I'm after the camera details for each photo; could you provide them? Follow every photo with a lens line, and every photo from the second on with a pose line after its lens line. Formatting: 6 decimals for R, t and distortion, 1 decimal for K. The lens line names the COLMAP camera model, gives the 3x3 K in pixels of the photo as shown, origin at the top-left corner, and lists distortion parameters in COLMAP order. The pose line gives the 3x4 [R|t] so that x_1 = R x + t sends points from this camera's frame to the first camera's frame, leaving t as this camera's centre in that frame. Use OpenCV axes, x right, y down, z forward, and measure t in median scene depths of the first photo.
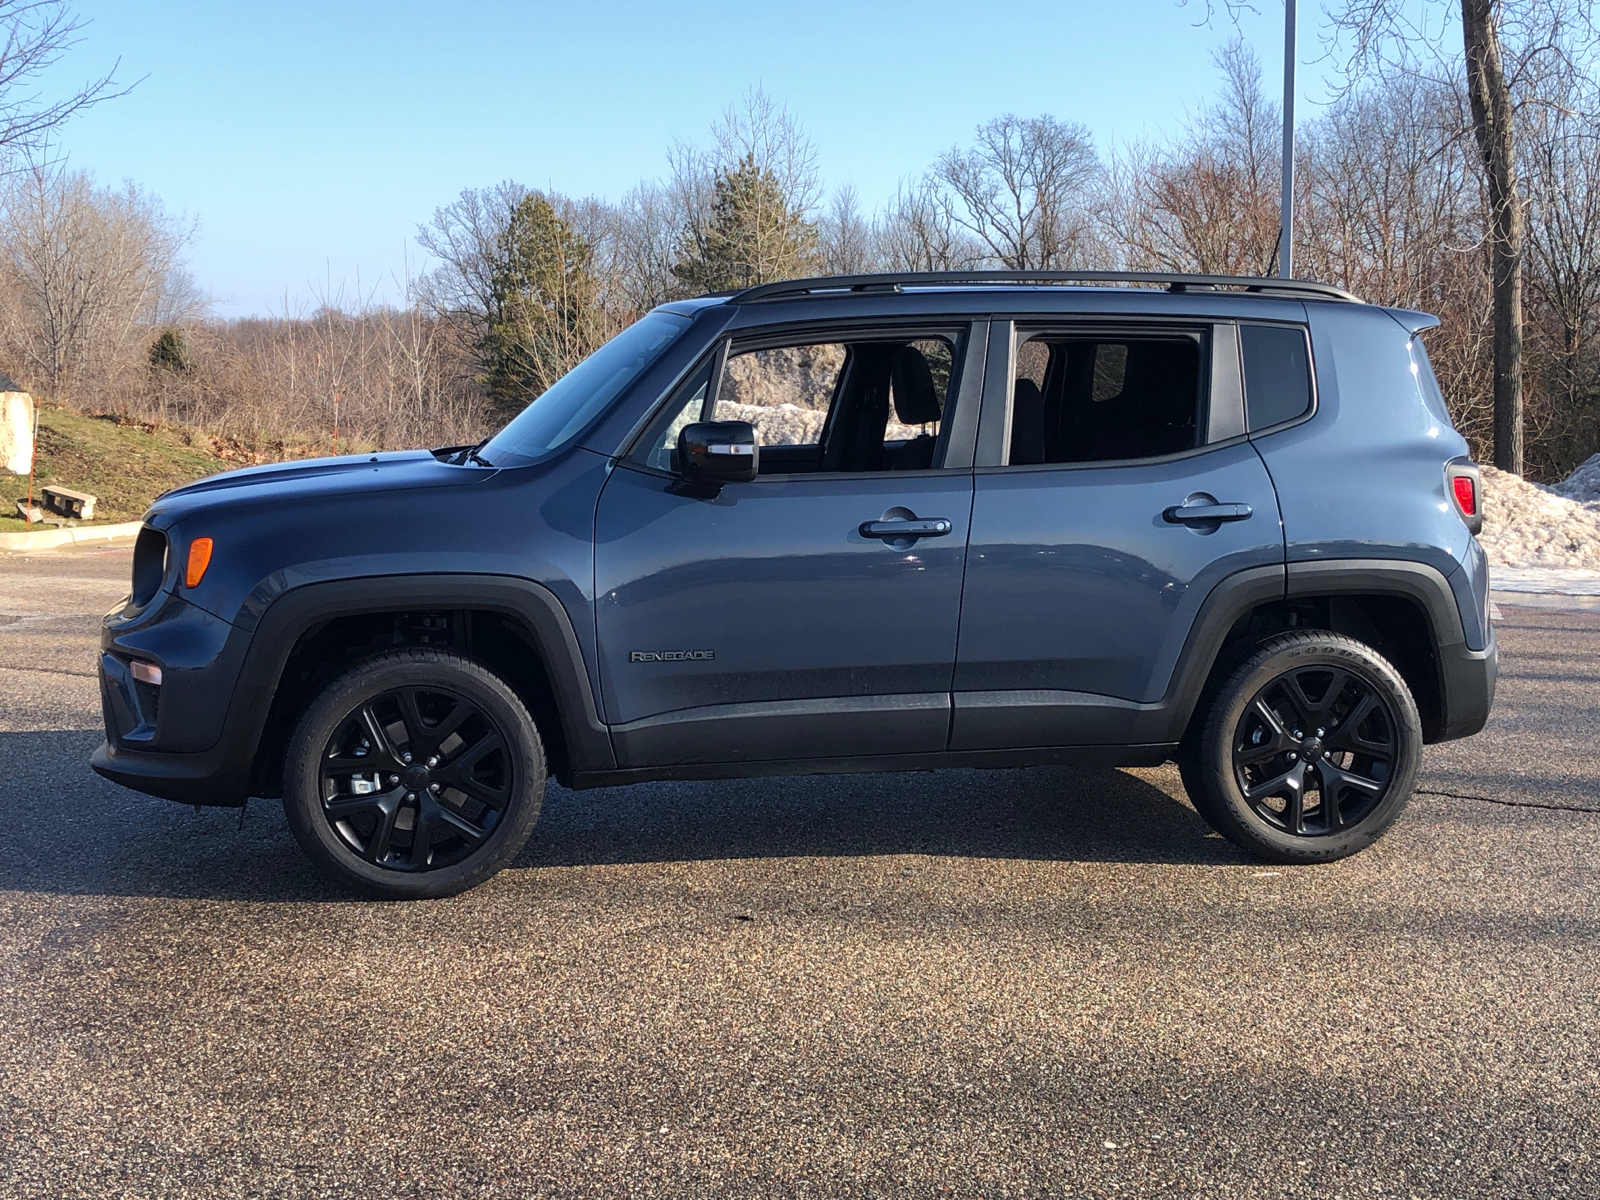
lens RADIAL K [[2060.6, 0, 796.1], [0, 2060.6, 577.6], [0, 0, 1]] dist [0.175703, -0.639064]
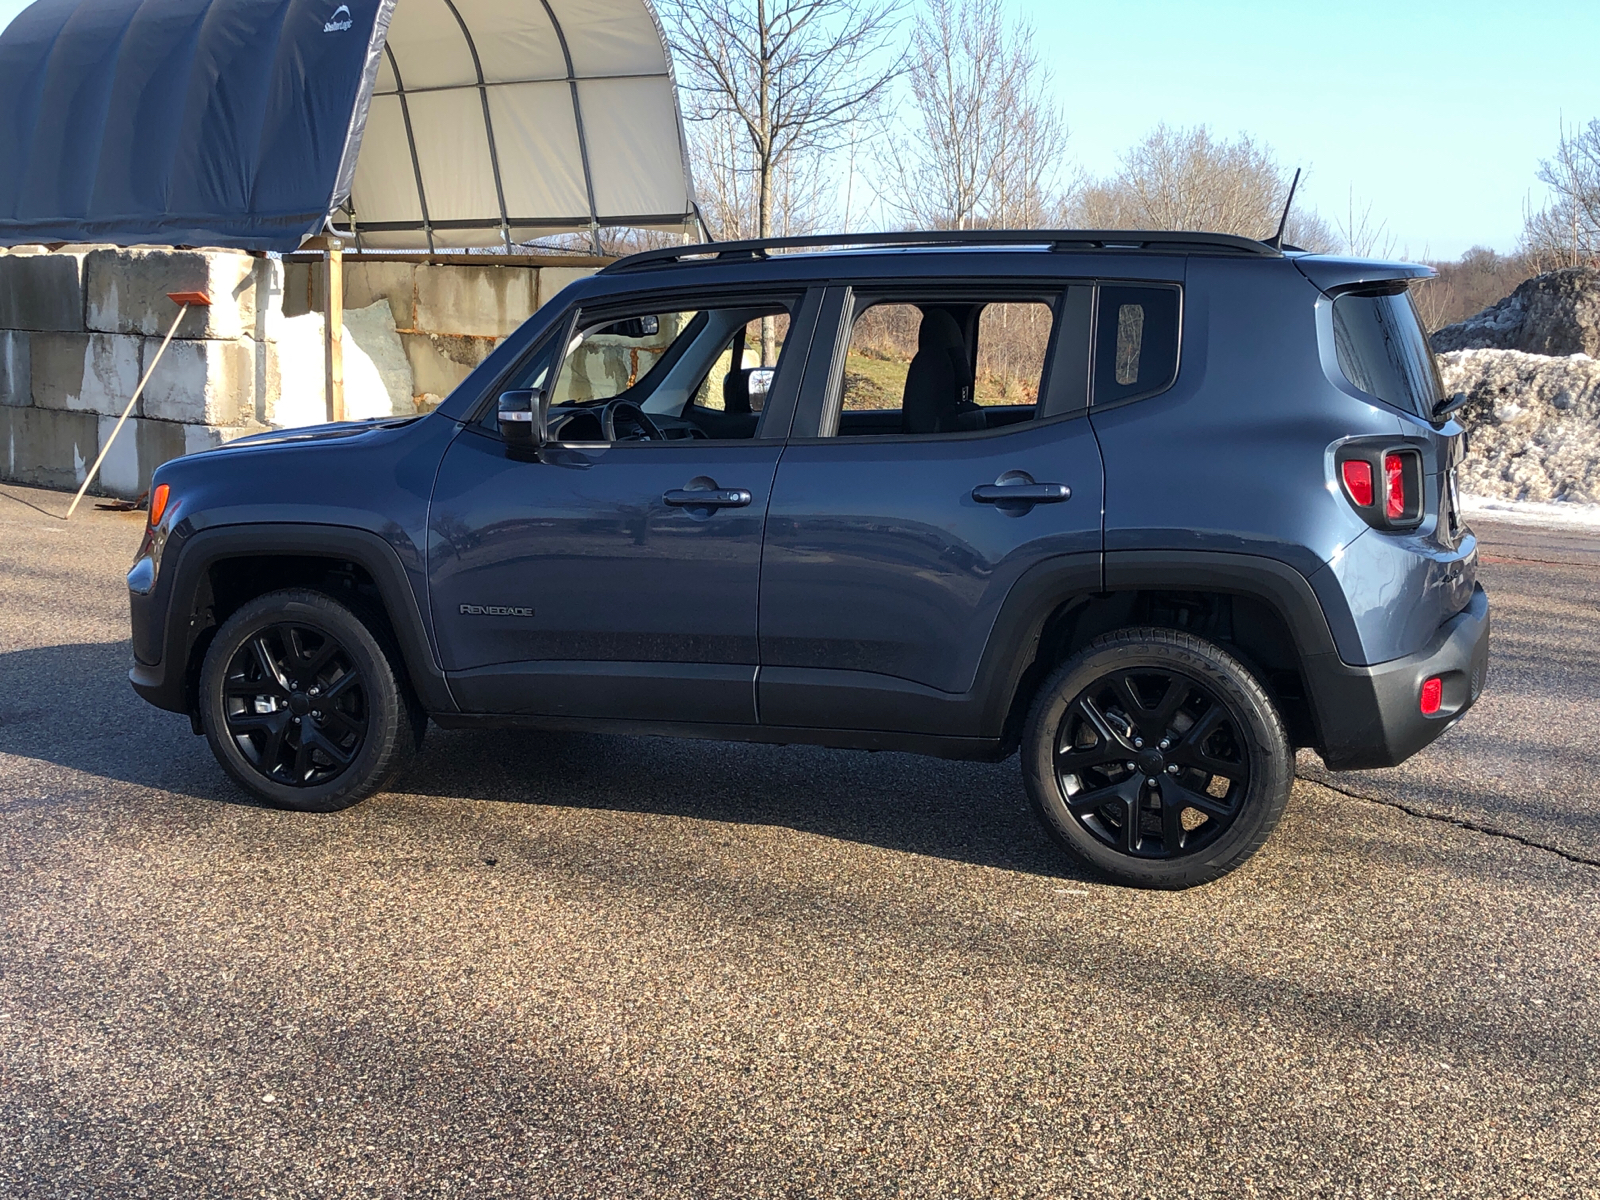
lens RADIAL K [[2060.6, 0, 796.1], [0, 2060.6, 577.6], [0, 0, 1]] dist [0.175703, -0.639064]
pose [[0.856912, 0.055225, -0.512496, 0.571689], [-0.041746, 0.998414, 0.037784, -0.023637], [0.513769, -0.010983, 0.857858, 0.158353]]
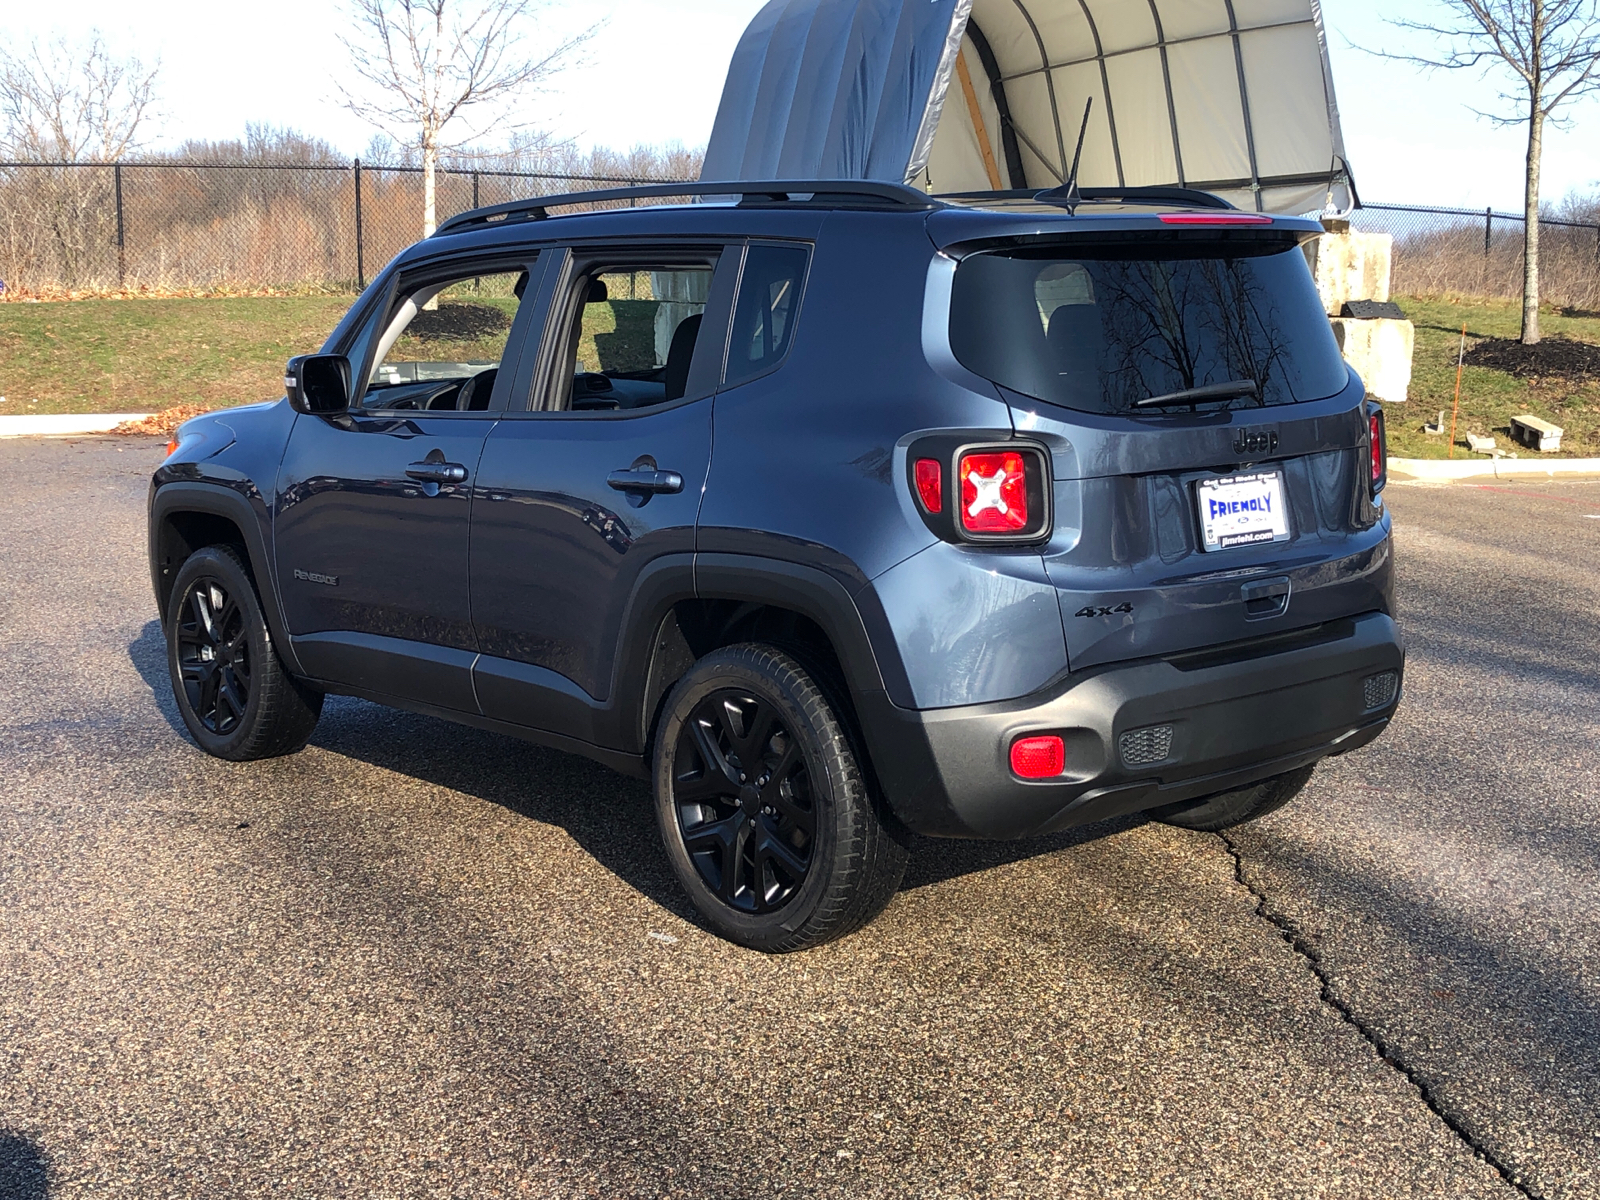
lens RADIAL K [[2060.6, 0, 796.1], [0, 2060.6, 577.6], [0, 0, 1]] dist [0.175703, -0.639064]
pose [[0.496215, 0.108527, -0.861390, 0.908639], [-0.076238, 0.993771, 0.081288, -0.062437], [0.864846, 0.025334, 0.501398, 0.632527]]
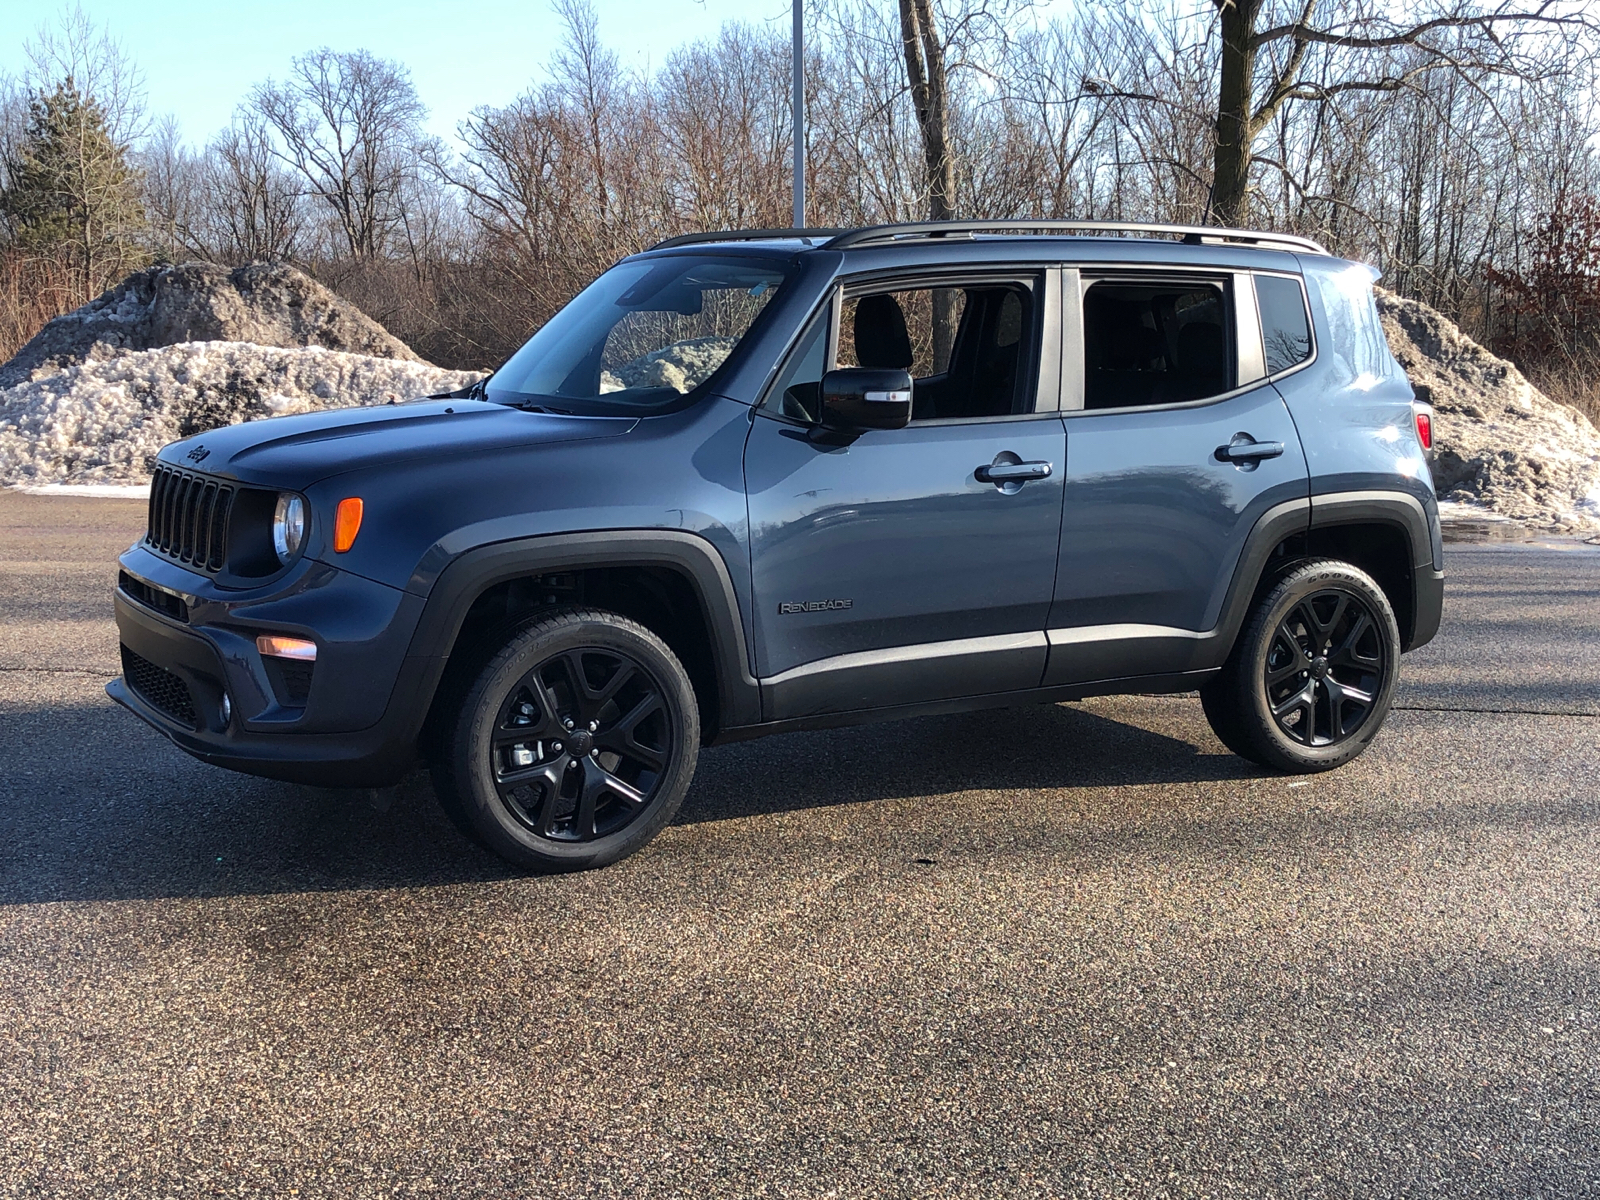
lens RADIAL K [[2054.4, 0, 793.3], [0, 2054.4, 573.9], [0, 0, 1]] dist [0.145118, -0.438567]
pose [[0.944692, -0.037199, 0.325842, -0.364264], [0.028536, 0.999102, 0.031328, -0.007969], [-0.326715, -0.020297, 0.944905, 0.066909]]
